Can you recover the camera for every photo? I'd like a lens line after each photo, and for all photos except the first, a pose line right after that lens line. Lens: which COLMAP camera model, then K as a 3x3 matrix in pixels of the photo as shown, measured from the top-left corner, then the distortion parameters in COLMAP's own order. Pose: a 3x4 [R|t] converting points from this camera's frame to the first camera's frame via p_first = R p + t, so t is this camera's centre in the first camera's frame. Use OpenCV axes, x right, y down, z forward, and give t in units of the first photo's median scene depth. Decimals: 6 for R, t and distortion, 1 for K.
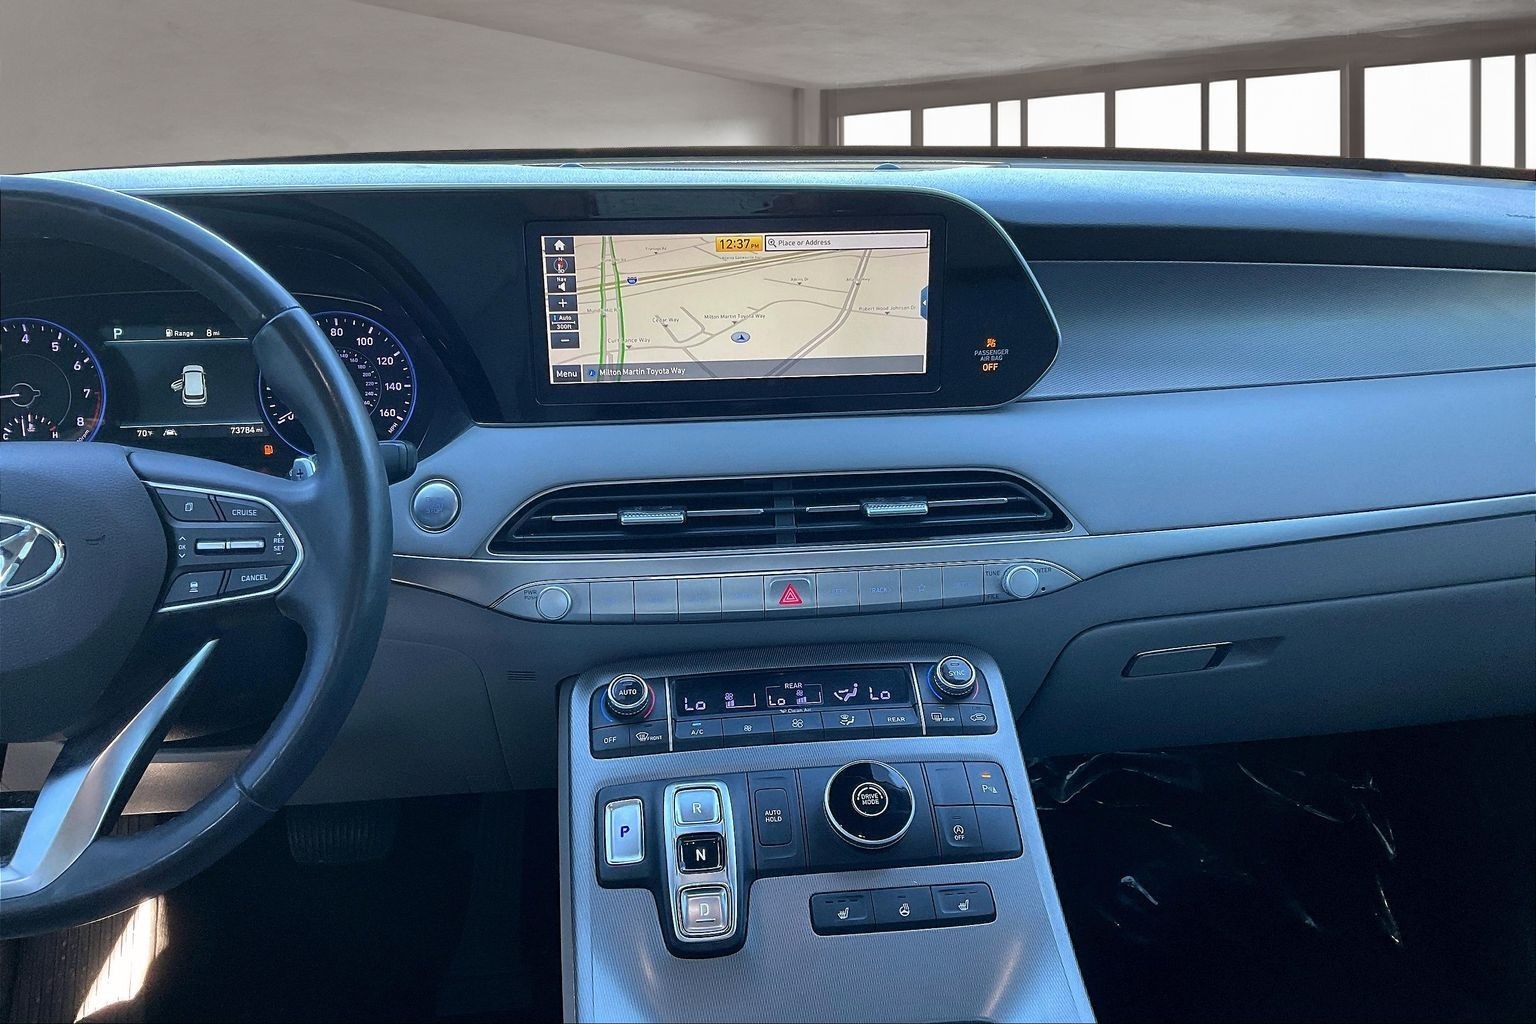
lens RADIAL K [[1277.5, 0, 764.2], [0, 1277.5, 503.3], [0, 0, 1]] dist [0.105396, -0.211338]
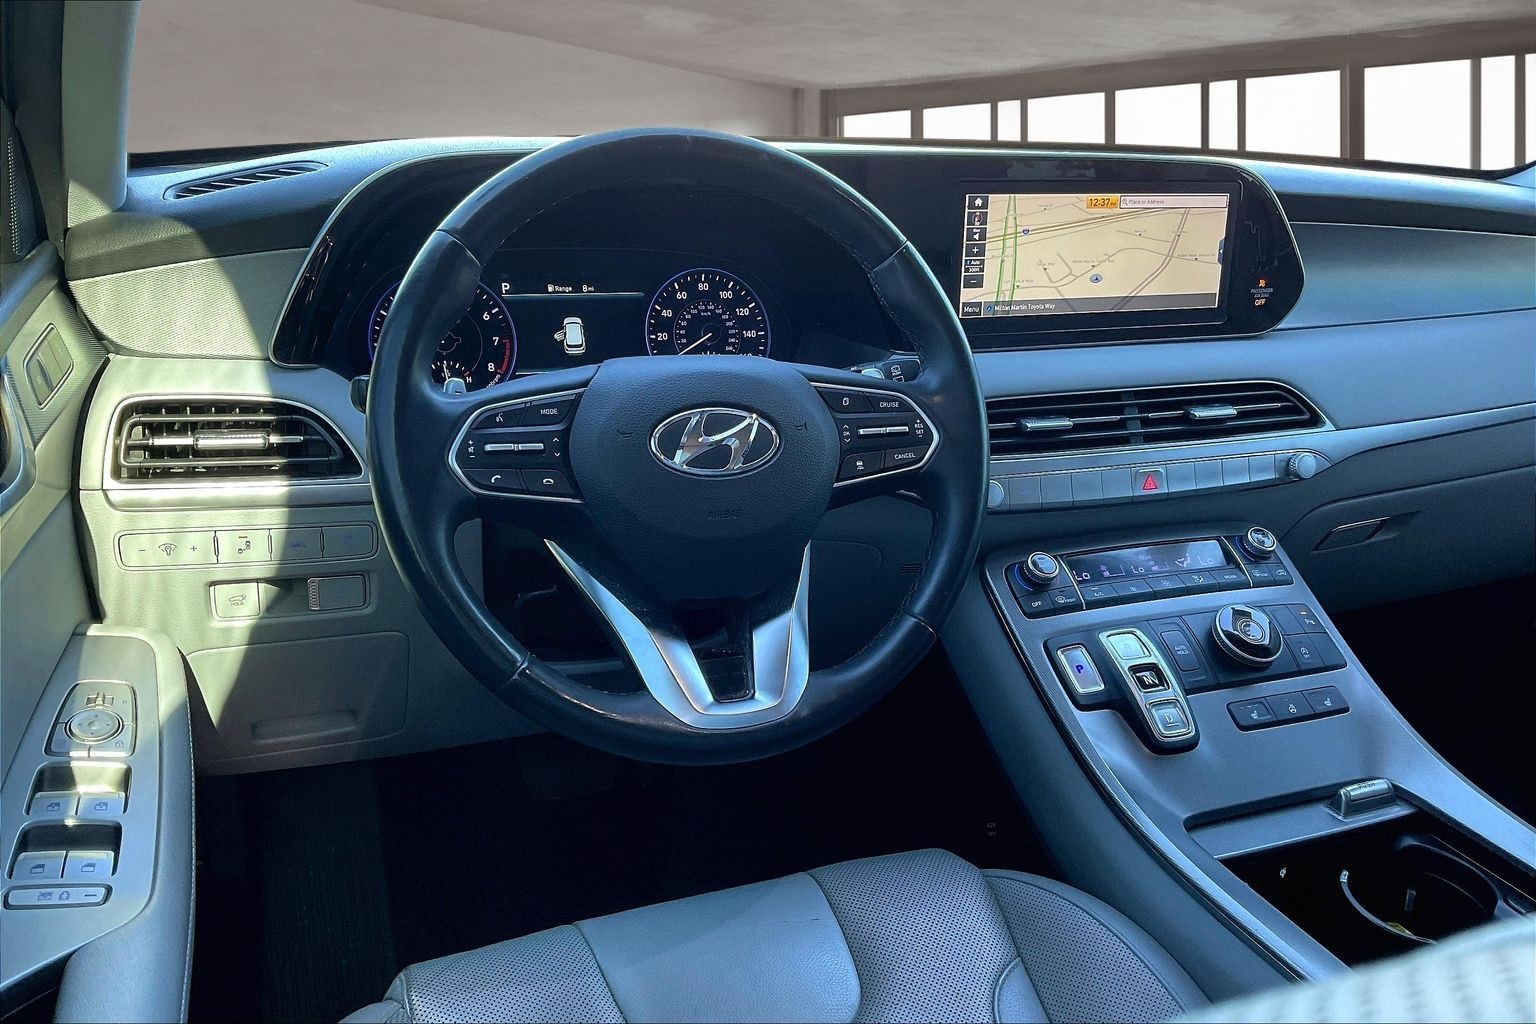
lens RADIAL K [[1277.5, 0, 764.4], [0, 1277.5, 510.7], [0, 0, 1]] dist [0.105396, -0.211338]
pose [[0.965259, -0.048254, 0.256801, -0.661110], [0.052467, 0.998577, -0.009577, 0.090195], [-0.255973, 0.022718, 0.966417, -0.119007]]
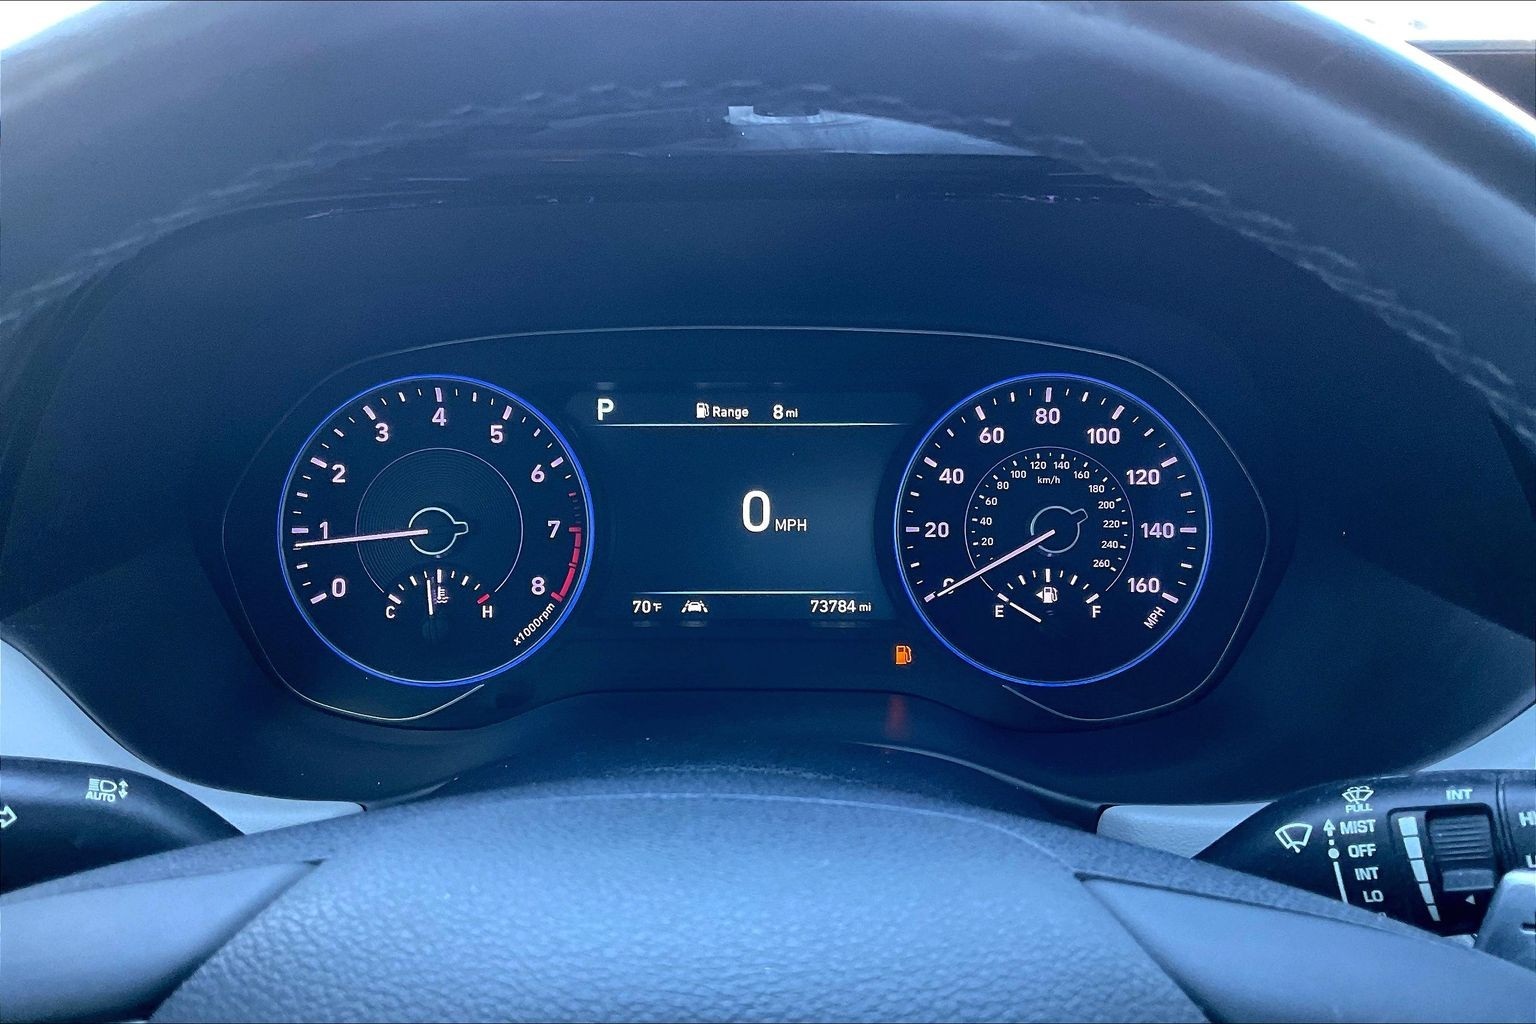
lens RADIAL K [[1277.5, 0, 765.7], [0, 1277.5, 505.7], [0, 0, 1]] dist [0.105396, -0.211338]
pose [[0.992157, 0.030309, -0.121269, -0.429539], [-0.035644, 0.998479, -0.042066, -0.085510], [0.119810, 0.046059, 0.991728, 0.584805]]
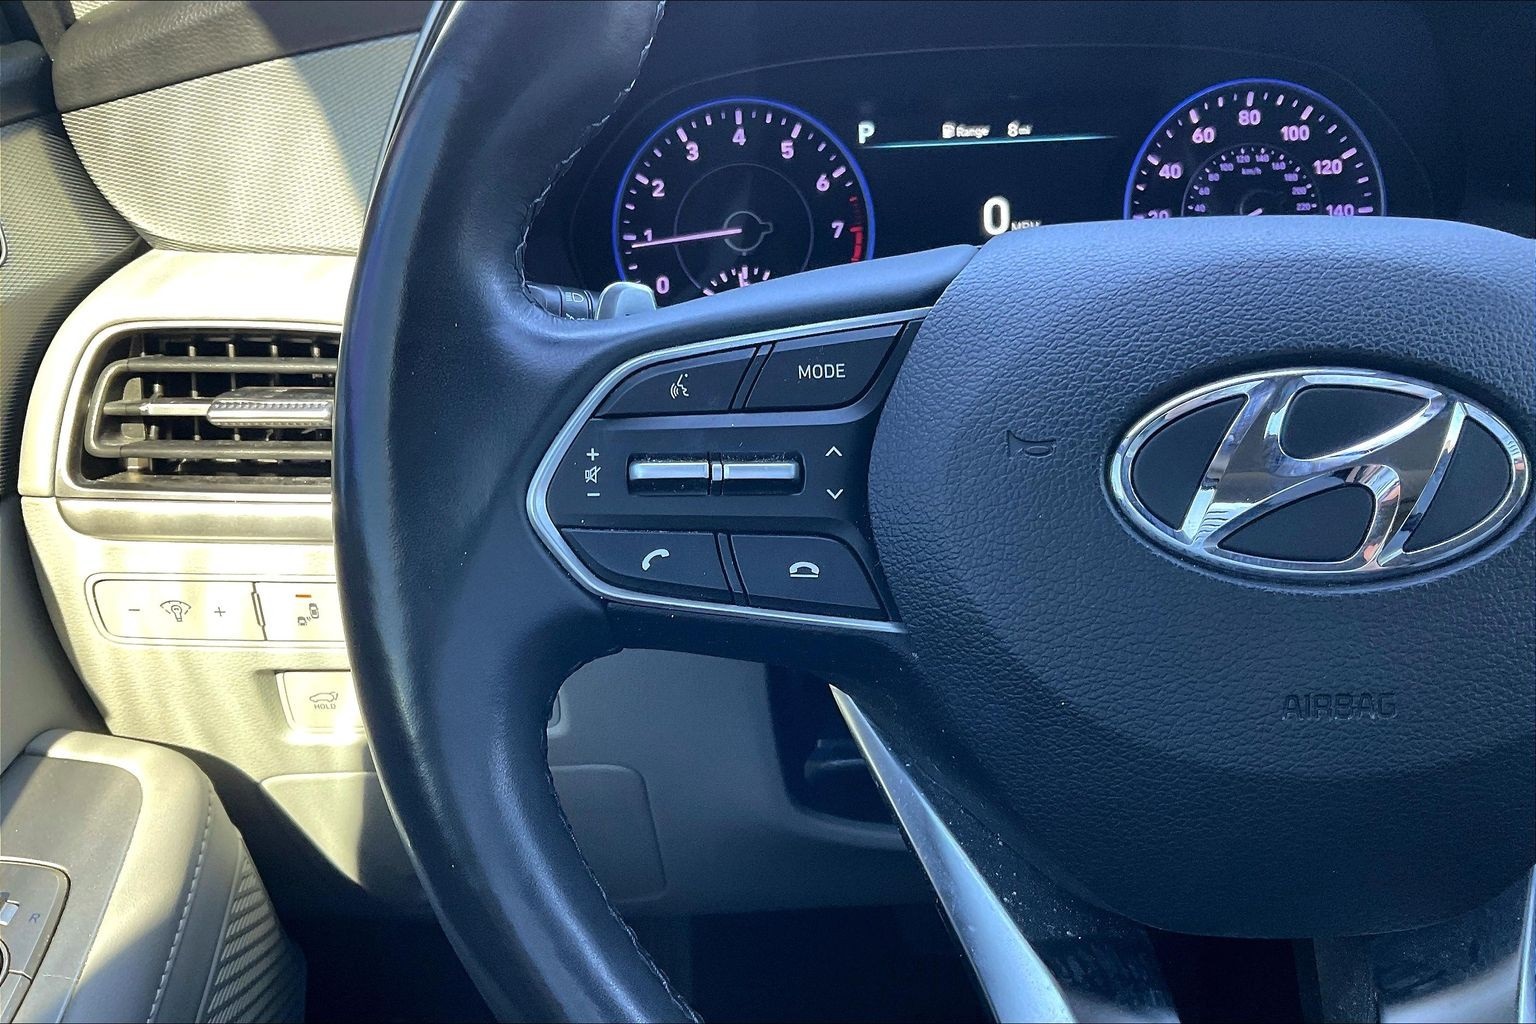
lens RADIAL K [[1277.5, 0, 769.3], [0, 1277.5, 518.0], [0, 0, 1]] dist [0.105396, -0.211338]
pose [[0.995327, 0.002565, -0.096524, -0.557182], [0.000505, 0.999495, 0.031766, 0.031895], [0.096557, -0.031666, 0.994824, 0.454231]]
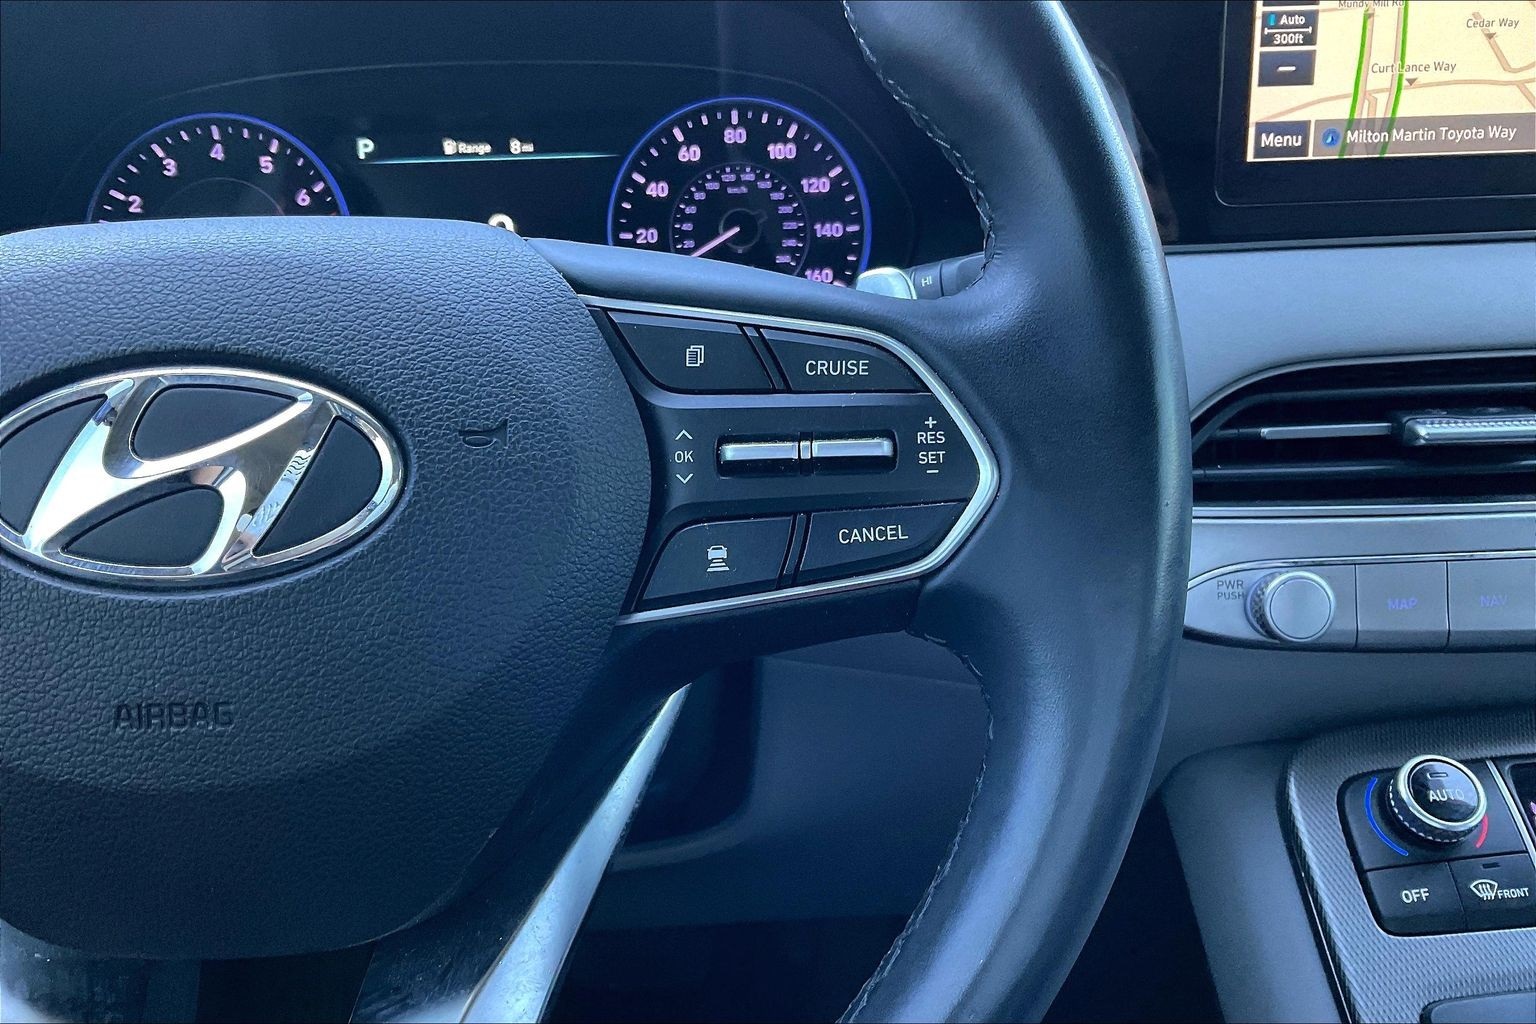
lens RADIAL K [[1293.7, 0, 763.2], [0, 1293.7, 509.5], [0, 0, 1]] dist [0.070411, -0.138757]
pose [[0.996575, -0.004900, -0.082553, -0.309697], [0.004888, 0.999988, -0.000343, 0.039339], [0.082554, -0.000062, 0.996587, 0.482435]]
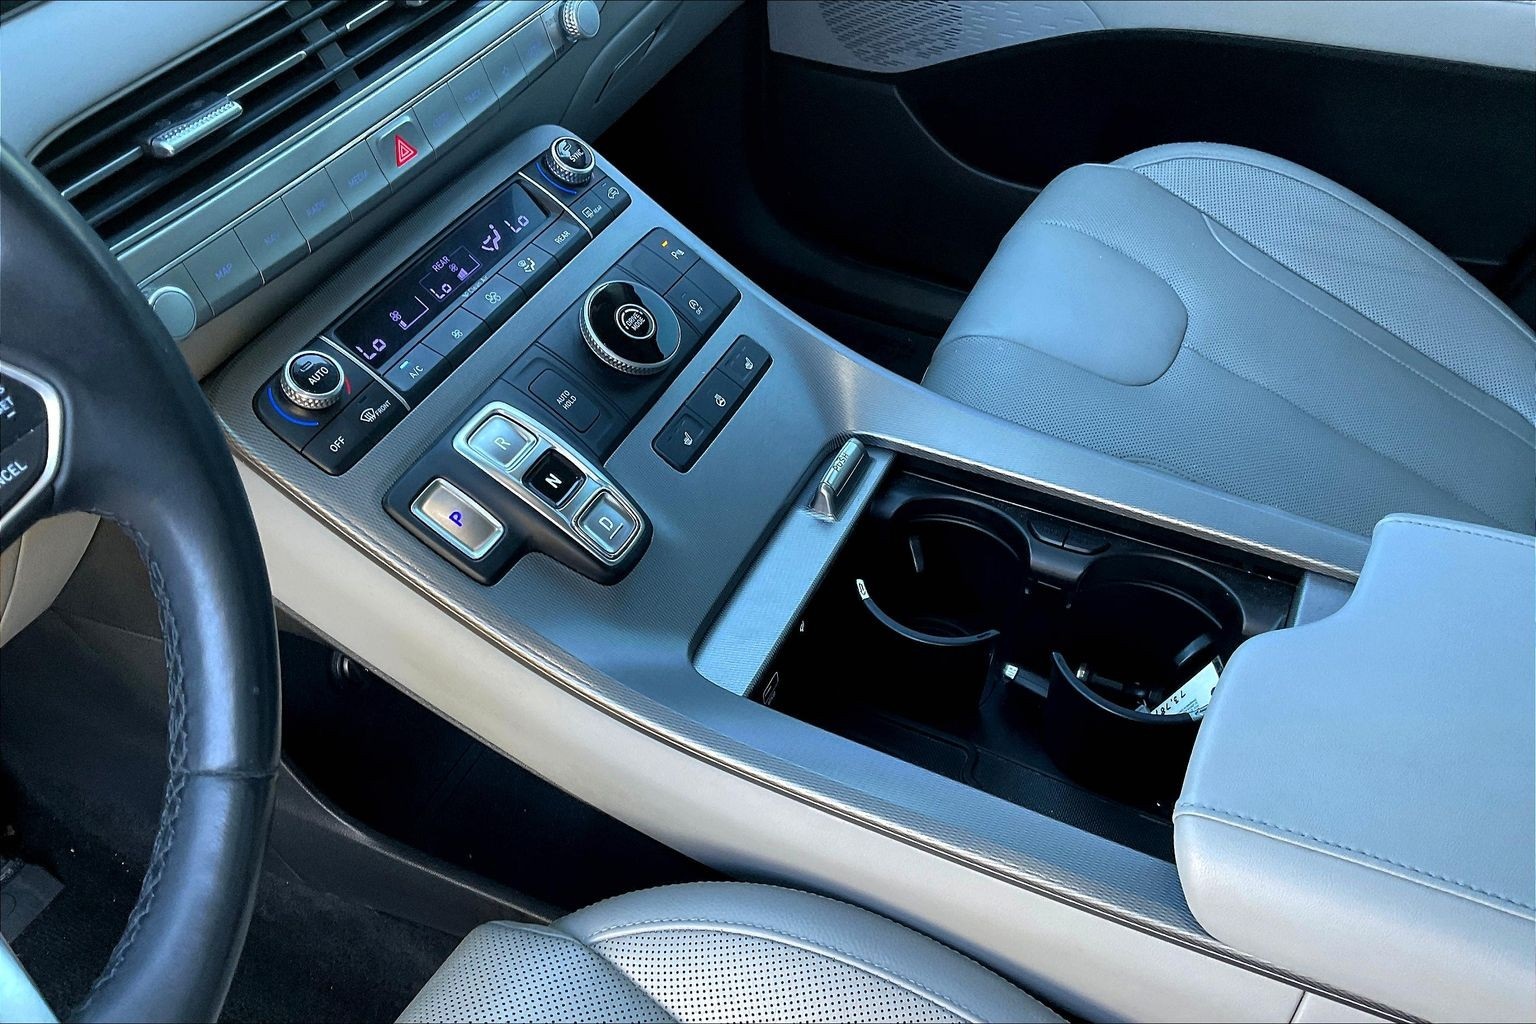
lens RADIAL K [[1277.5, 0, 778.7], [0, 1277.5, 510.5], [0, 0, 1]] dist [0.105396, -0.211338]
pose [[0.540009, -0.594405, 0.595879, -0.423286], [0.304777, 0.798034, 0.519858, -0.081882], [-0.784538, -0.099118, 0.612107, 0.352098]]
